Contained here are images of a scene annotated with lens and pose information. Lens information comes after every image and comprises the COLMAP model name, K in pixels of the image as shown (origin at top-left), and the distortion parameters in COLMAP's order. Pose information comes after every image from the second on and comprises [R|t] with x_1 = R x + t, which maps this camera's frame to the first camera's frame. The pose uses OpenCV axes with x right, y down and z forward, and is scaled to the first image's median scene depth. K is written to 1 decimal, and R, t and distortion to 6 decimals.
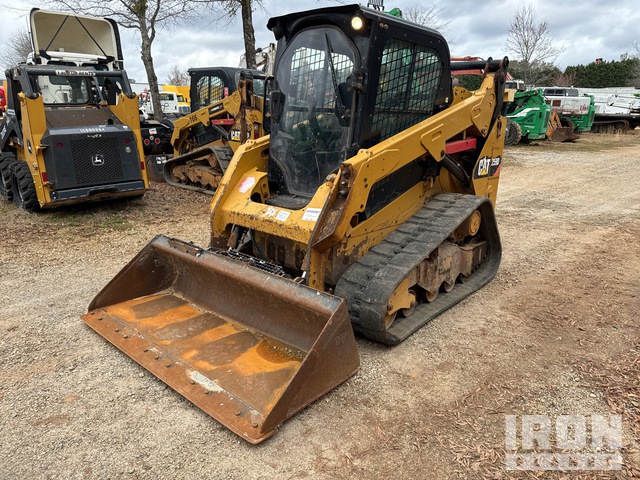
lens RADIAL K [[444.6, 0, 343.5], [0, 444.6, 253.9], [0, 0, 1]] dist [-0.005184, -0.001667]
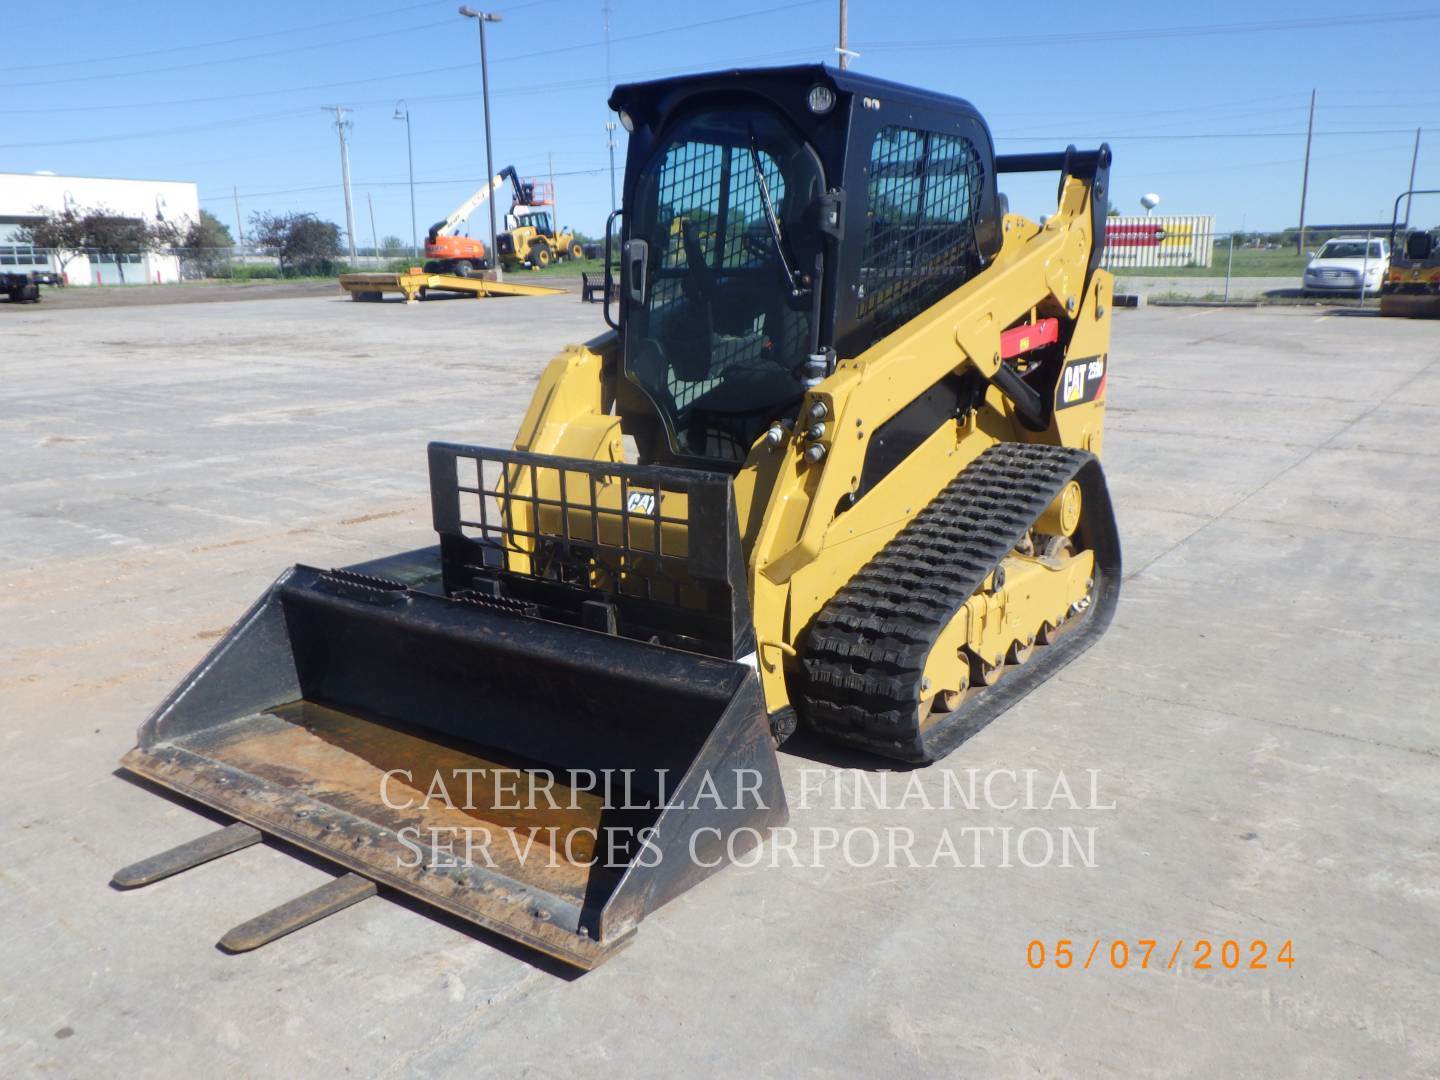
lens RADIAL K [[1191.7, 0, 750.8], [0, 1191.7, 534.1], [0, 0, 1]] dist [-0.009580, -0.001200]
pose [[0.995389, -0.050187, 0.081740, -0.143260], [0.055786, 0.996143, -0.067724, 0.024594], [-0.078026, 0.071972, 0.994350, -0.199846]]
